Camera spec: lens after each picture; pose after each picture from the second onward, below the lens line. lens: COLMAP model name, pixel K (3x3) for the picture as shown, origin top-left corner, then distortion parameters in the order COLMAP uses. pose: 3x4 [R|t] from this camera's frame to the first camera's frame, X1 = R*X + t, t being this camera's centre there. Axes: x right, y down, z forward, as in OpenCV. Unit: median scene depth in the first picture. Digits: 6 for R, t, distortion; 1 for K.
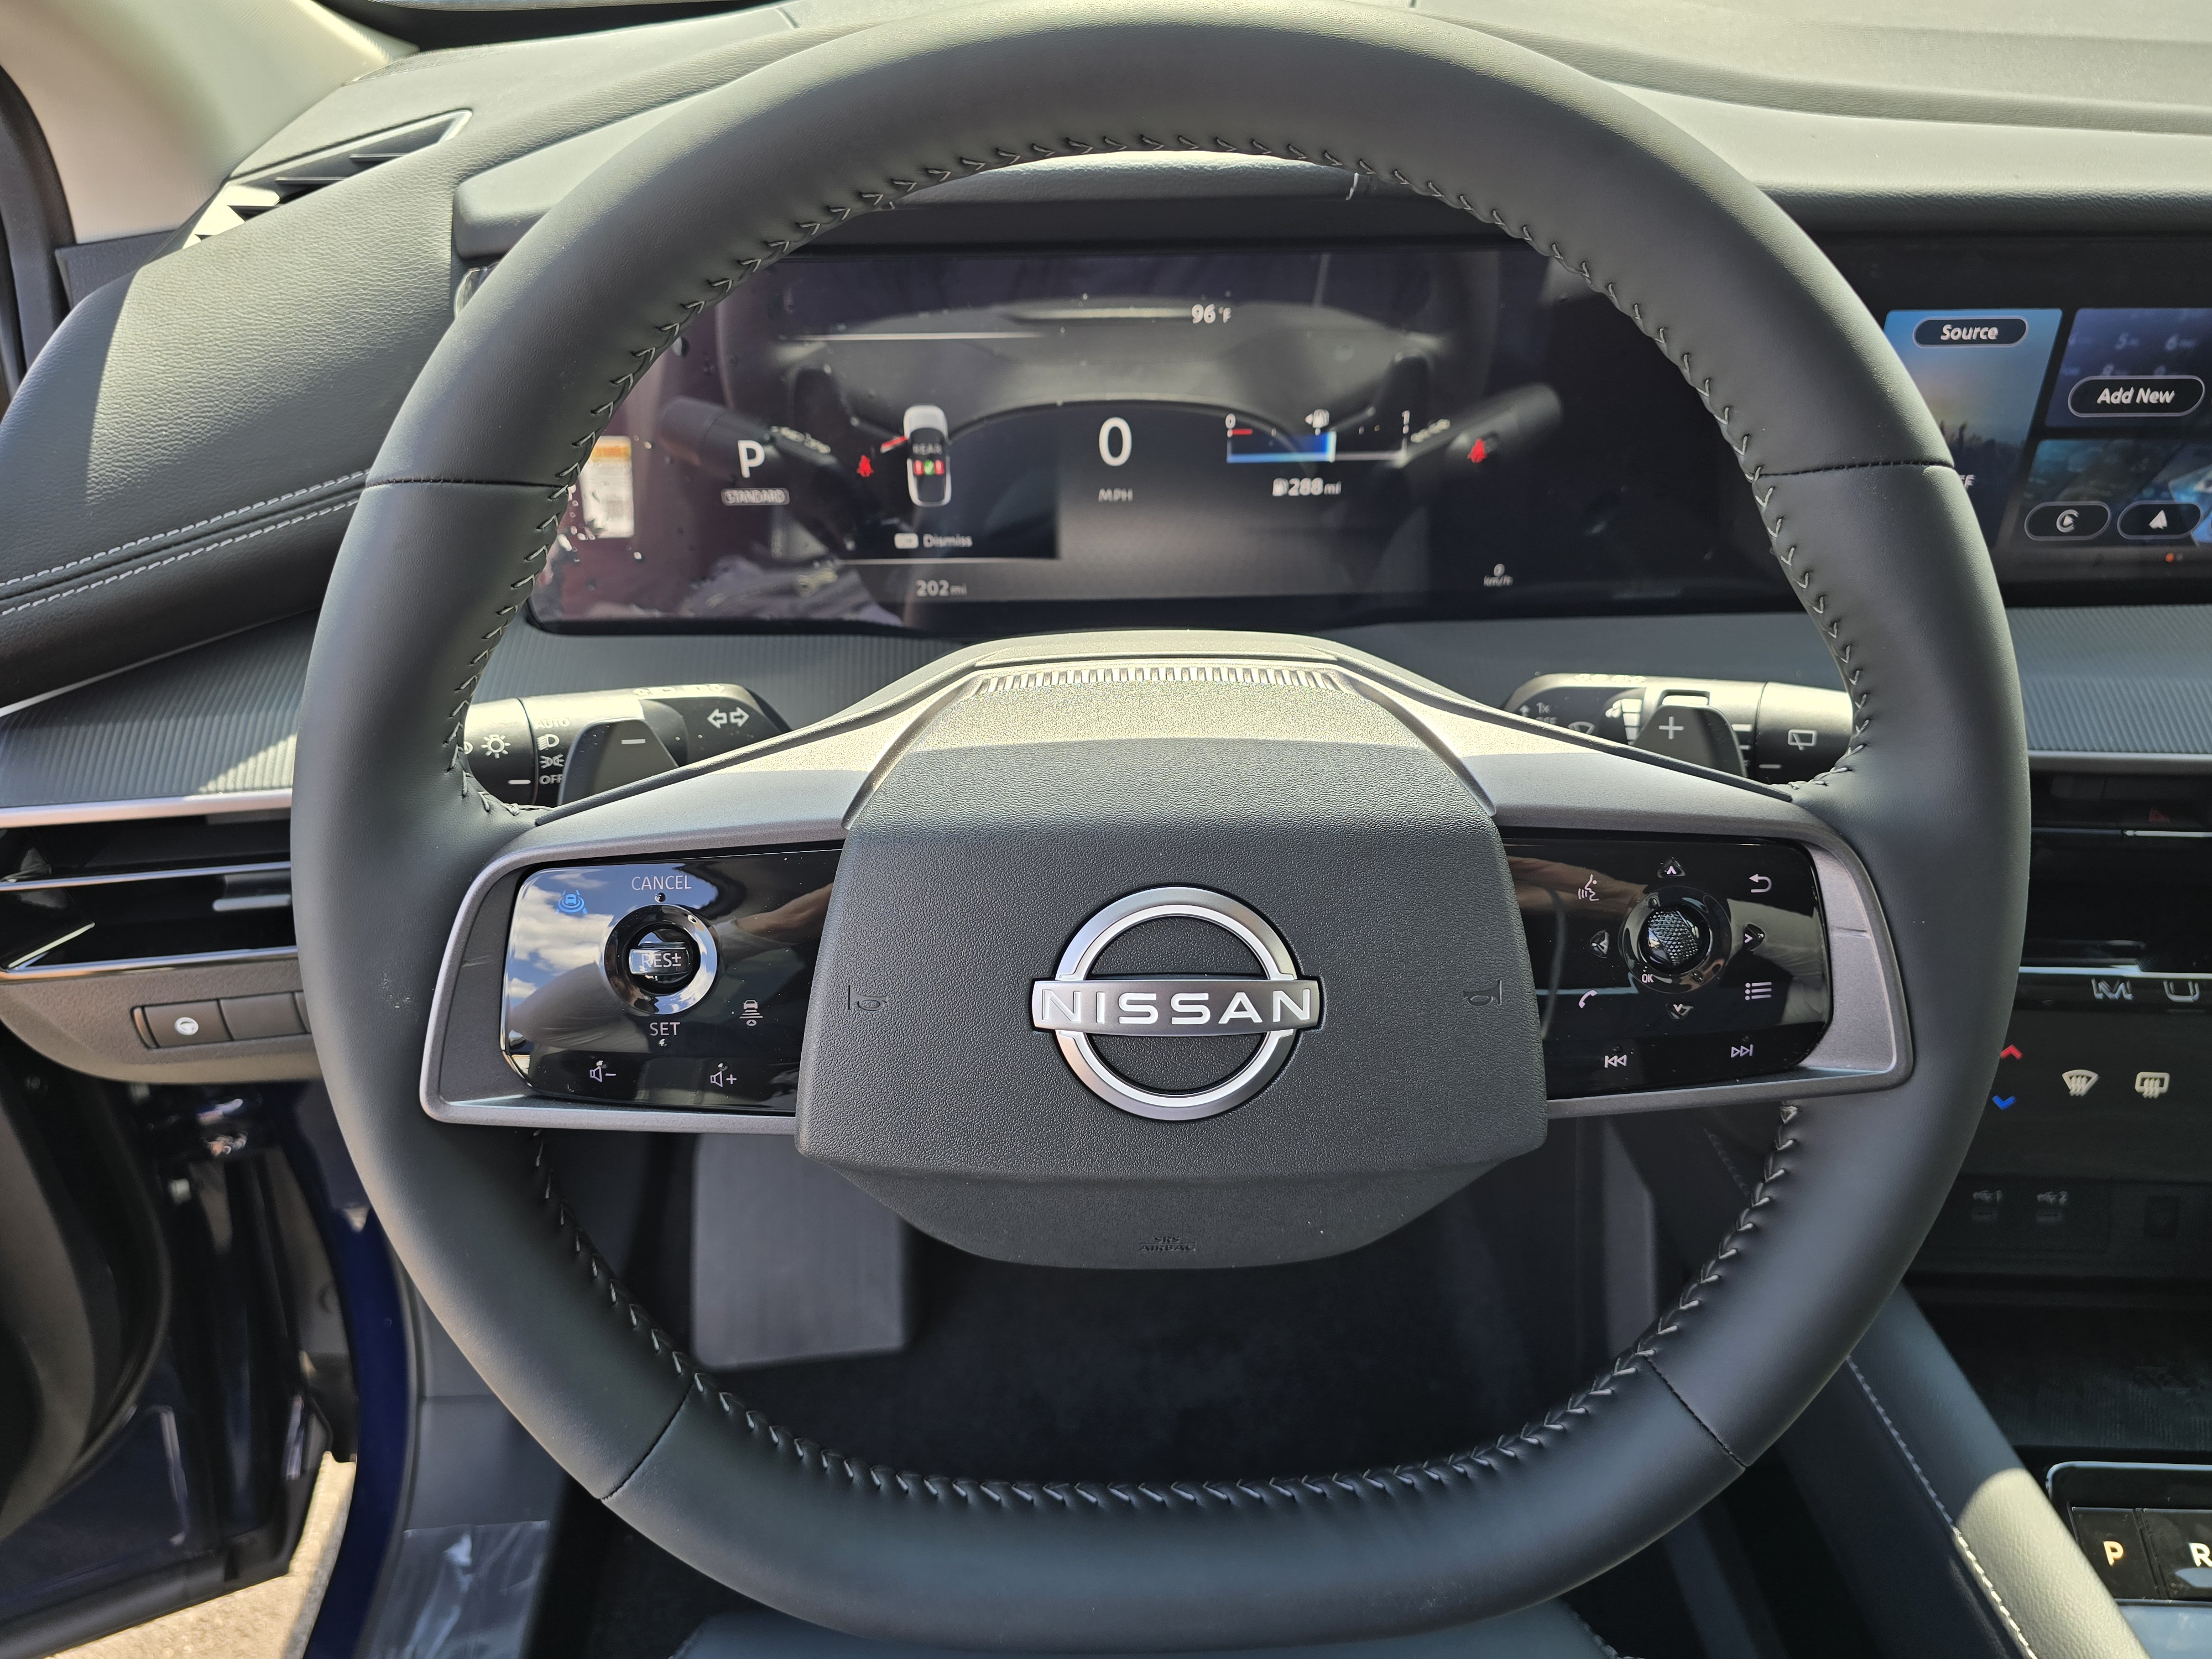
lens RADIAL K [[1522.2, 0, 1105.4], [0, 1522.2, 803.1], [0, 0, 1]] dist [0.044831, -0.044879]
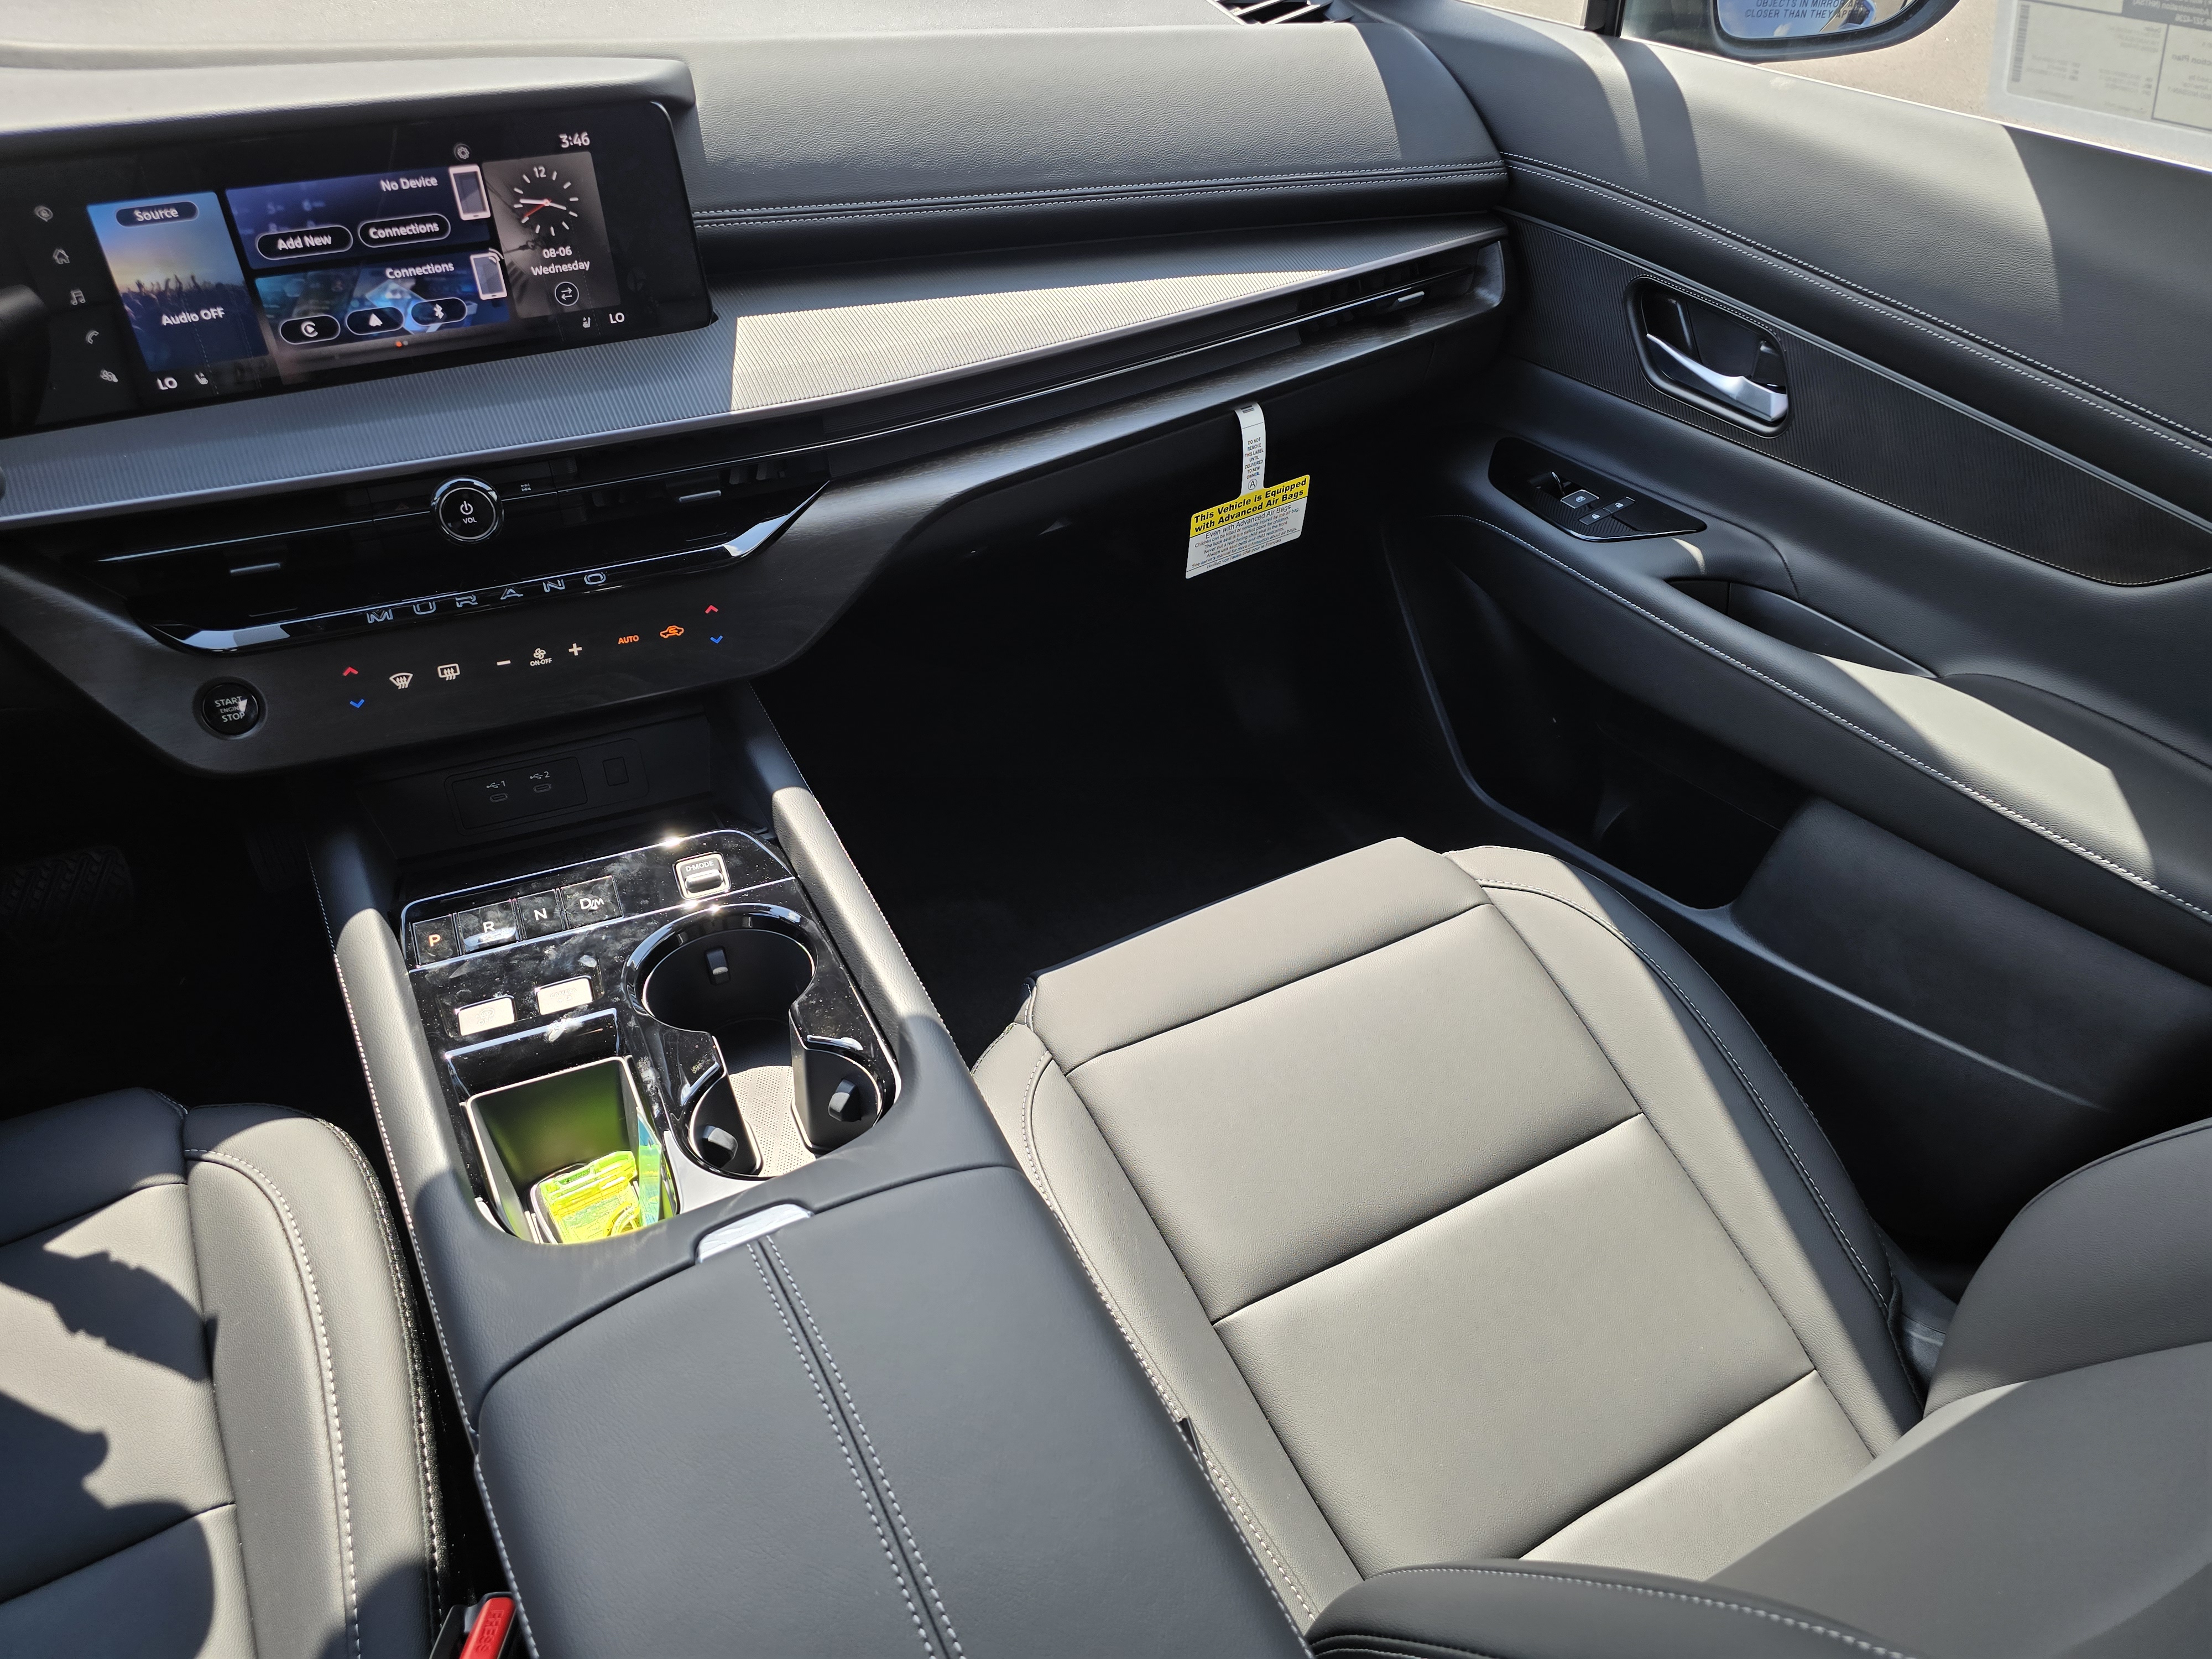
lens RADIAL K [[1522.2, 0, 1106.4], [0, 1522.2, 838.4], [0, 0, 1]] dist [0.044831, -0.044879]
pose [[0.906857, -0.253690, 0.336529, 0.749260], [0.228665, 0.966955, 0.112743, 0.341784], [-0.354010, -0.025289, 0.934900, -0.790424]]
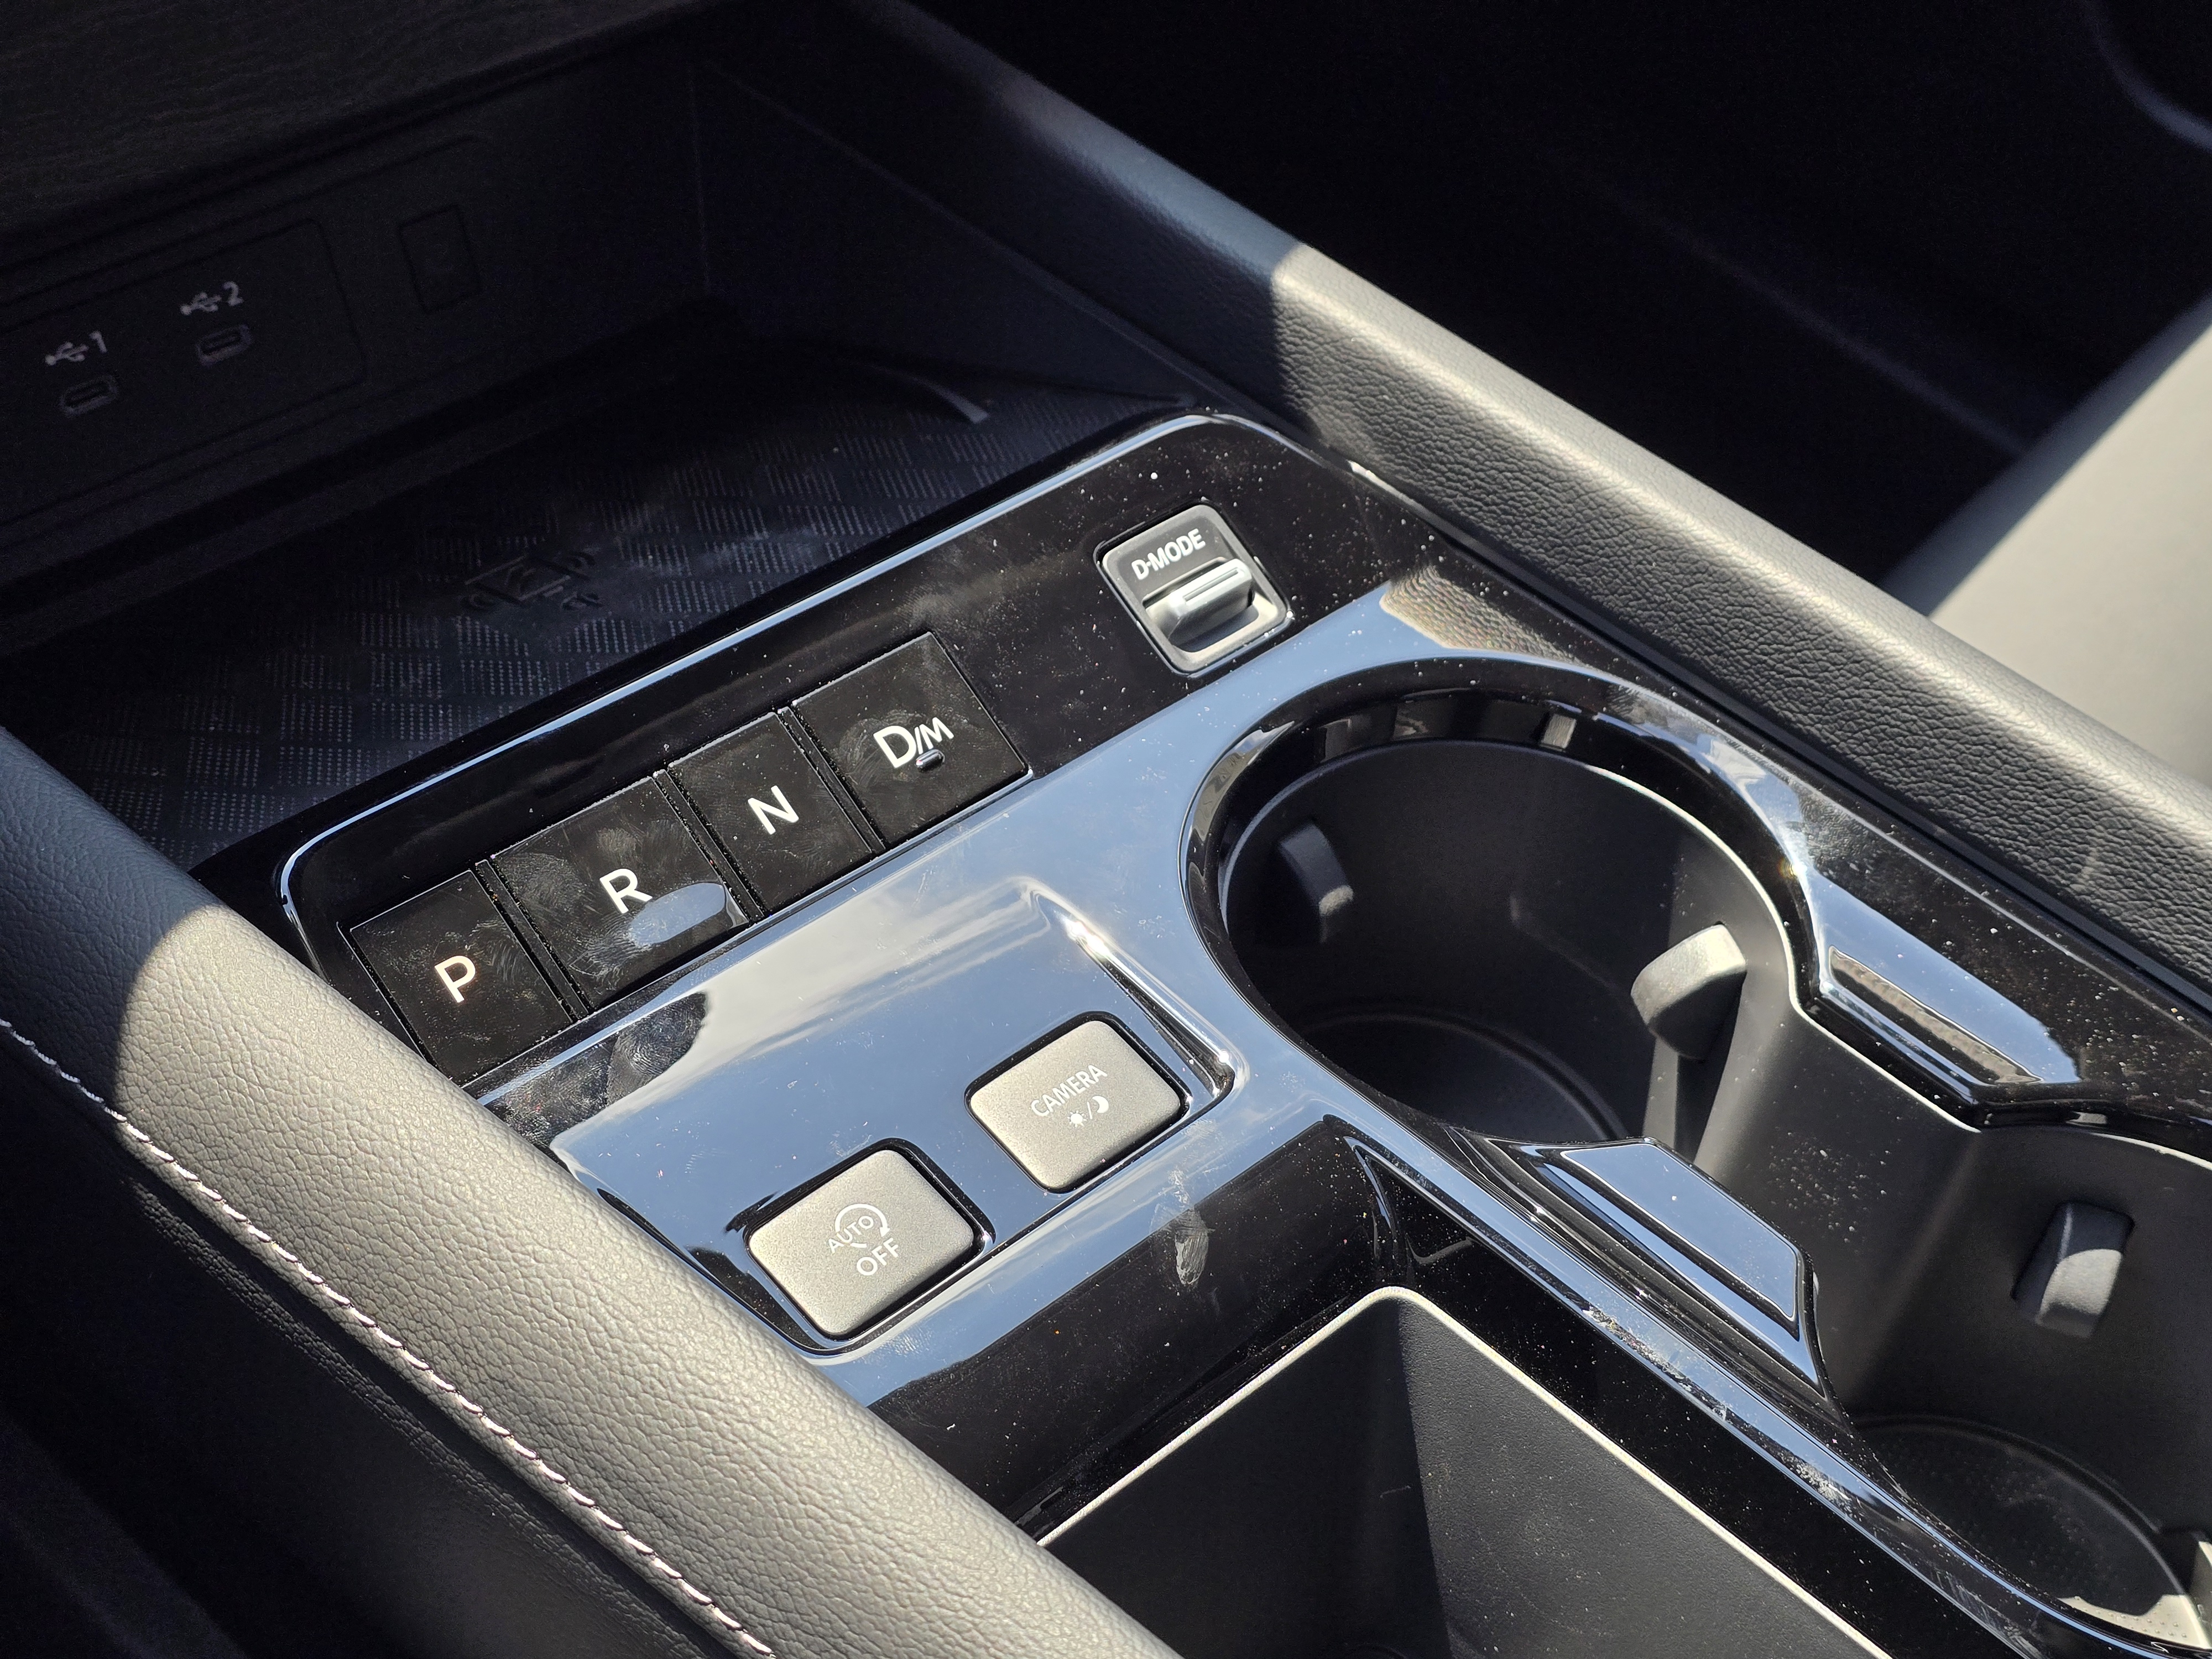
lens RADIAL K [[3094.4, 0, 1112.6], [0, 3094.4, 810.2], [0, 0, 1]] dist [0.079493, 0.000000]
pose [[0.699005, -0.444172, 0.560449, 0.299011], [0.273267, 0.890147, 0.364643, 0.166763], [-0.660846, -0.101735, 0.743595, 0.216906]]
